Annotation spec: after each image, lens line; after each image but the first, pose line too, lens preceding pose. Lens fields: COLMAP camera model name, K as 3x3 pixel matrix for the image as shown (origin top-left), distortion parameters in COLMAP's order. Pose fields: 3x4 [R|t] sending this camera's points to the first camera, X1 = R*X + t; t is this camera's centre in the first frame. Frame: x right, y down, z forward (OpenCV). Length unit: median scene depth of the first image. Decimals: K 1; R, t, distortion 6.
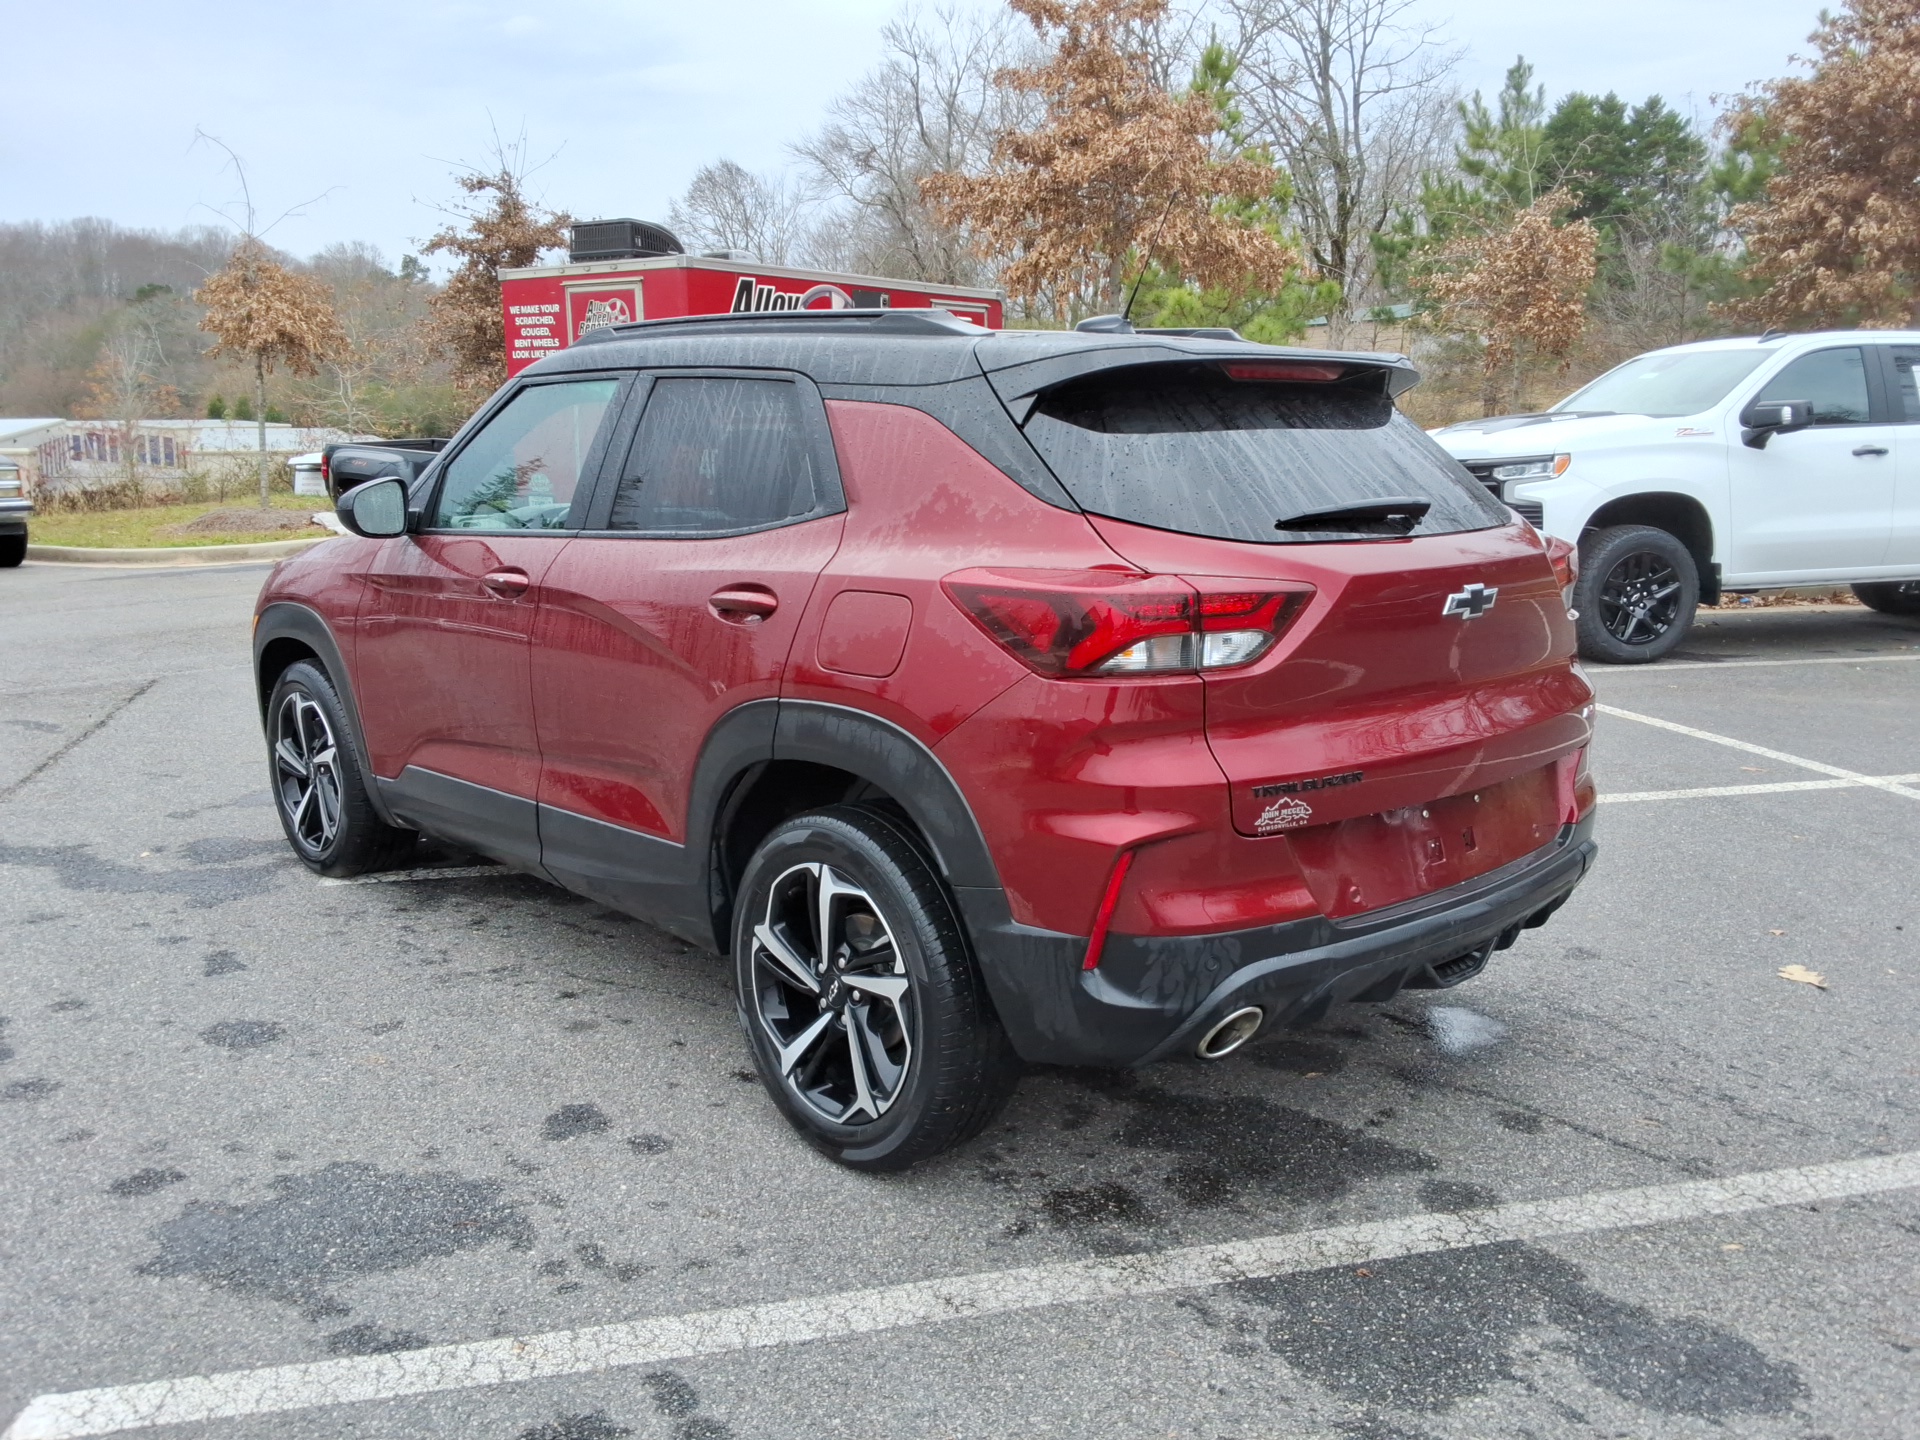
lens RADIAL K [[1539.0, 0, 965.5], [0, 1539.0, 711.6], [0, 0, 1]] dist [0.068355, -0.095682]
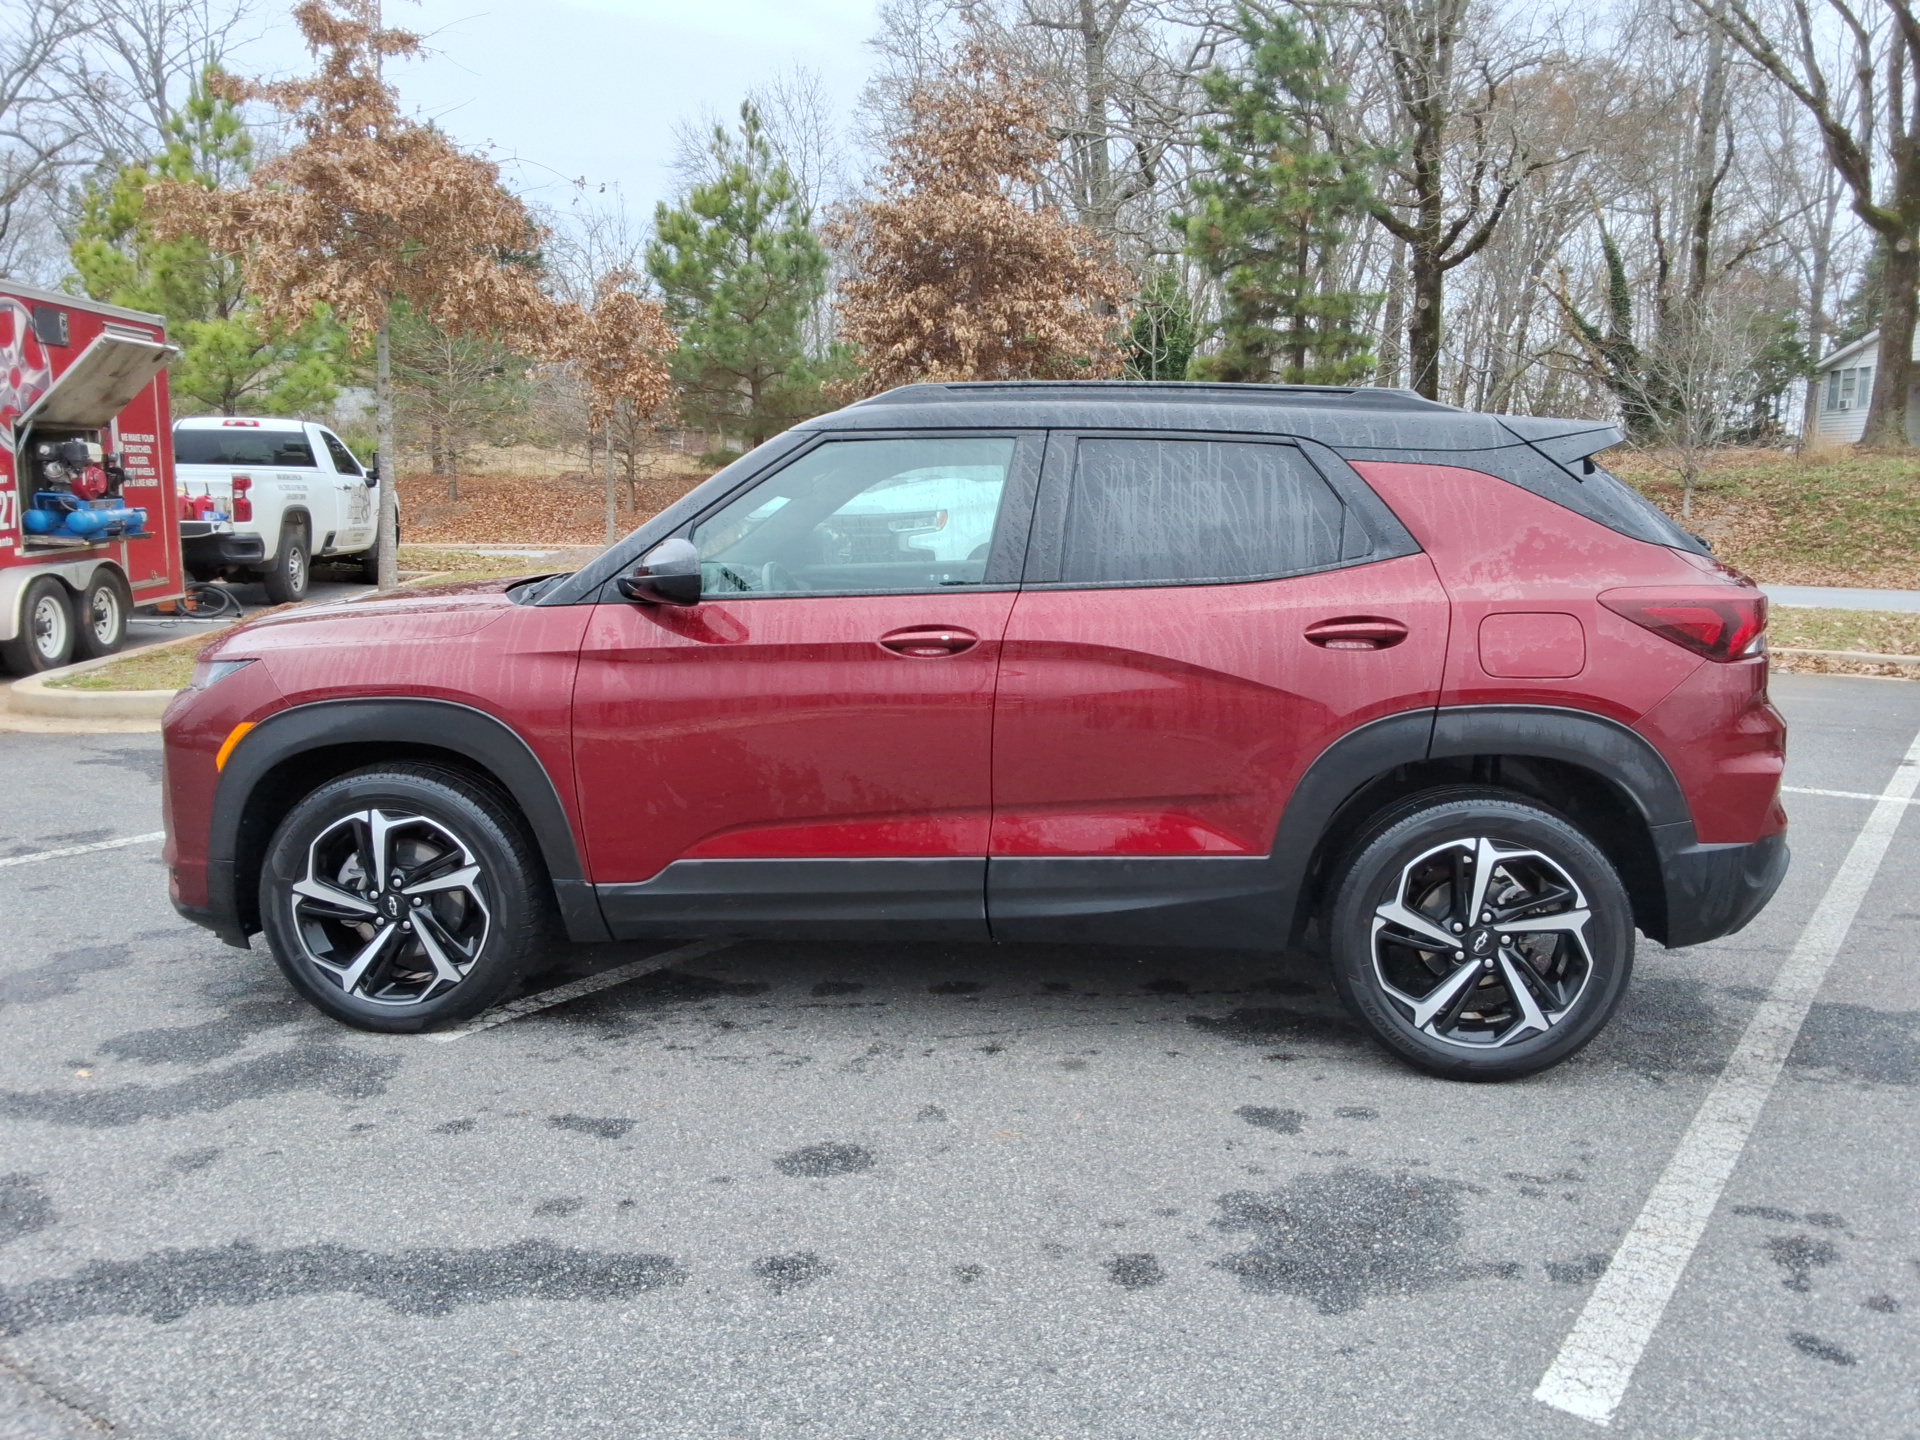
lens RADIAL K [[1545.3, 0, 993.8], [0, 1545.3, 725.4], [0, 0, 1]] dist [0.020712, -0.002449]
pose [[0.739560, -0.092849, 0.666656, -1.211705], [0.110650, 0.993736, 0.015654, -0.053289], [-0.663934, 0.062189, 0.745201, 0.341420]]
